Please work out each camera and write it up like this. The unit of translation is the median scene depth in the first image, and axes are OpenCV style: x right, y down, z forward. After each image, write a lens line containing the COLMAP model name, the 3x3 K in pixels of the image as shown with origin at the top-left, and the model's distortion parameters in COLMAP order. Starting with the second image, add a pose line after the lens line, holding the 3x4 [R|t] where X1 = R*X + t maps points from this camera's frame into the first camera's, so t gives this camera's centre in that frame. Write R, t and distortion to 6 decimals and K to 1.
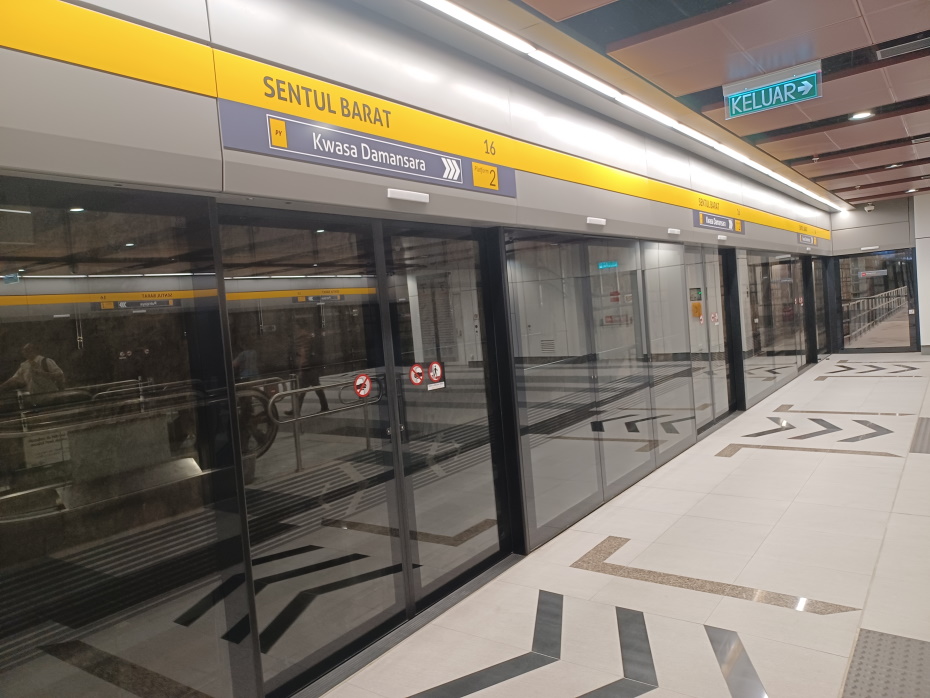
lens RADIAL K [[678.3, 0, 469.6], [0, 678.3, 349.7], [0, 0, 1]] dist [0.051832, -0.003729]
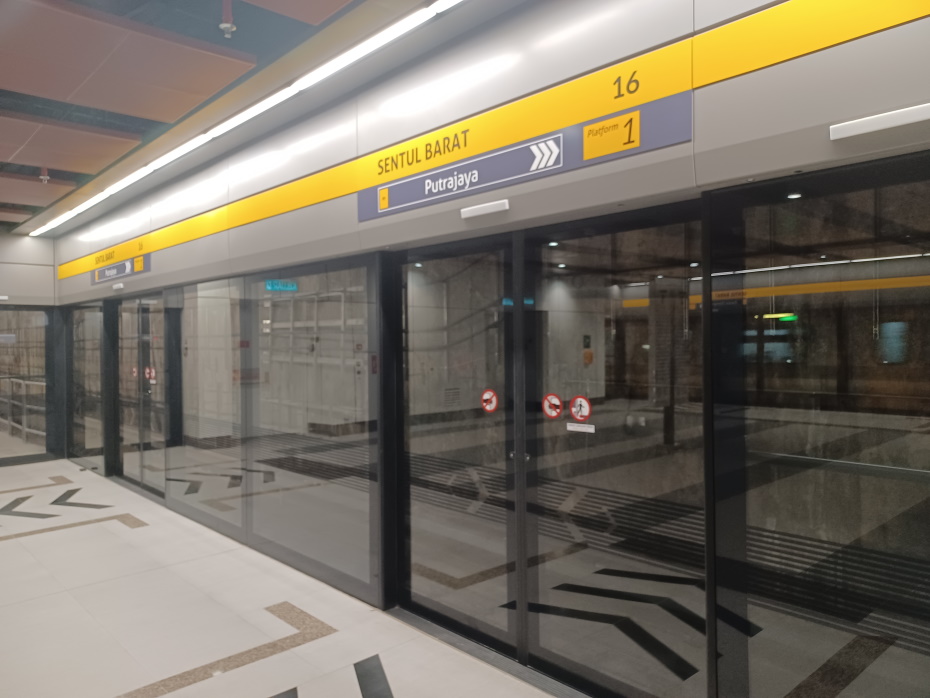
lens RADIAL K [[678.3, 0, 469.9], [0, 678.3, 344.9], [0, 0, 1]] dist [0.051832, -0.003729]
pose [[-0.203592, 0.094587, -0.974476, 0.817295], [-0.024690, 0.994510, 0.101690, -0.131370], [0.978744, 0.044763, -0.200139, 1.140133]]
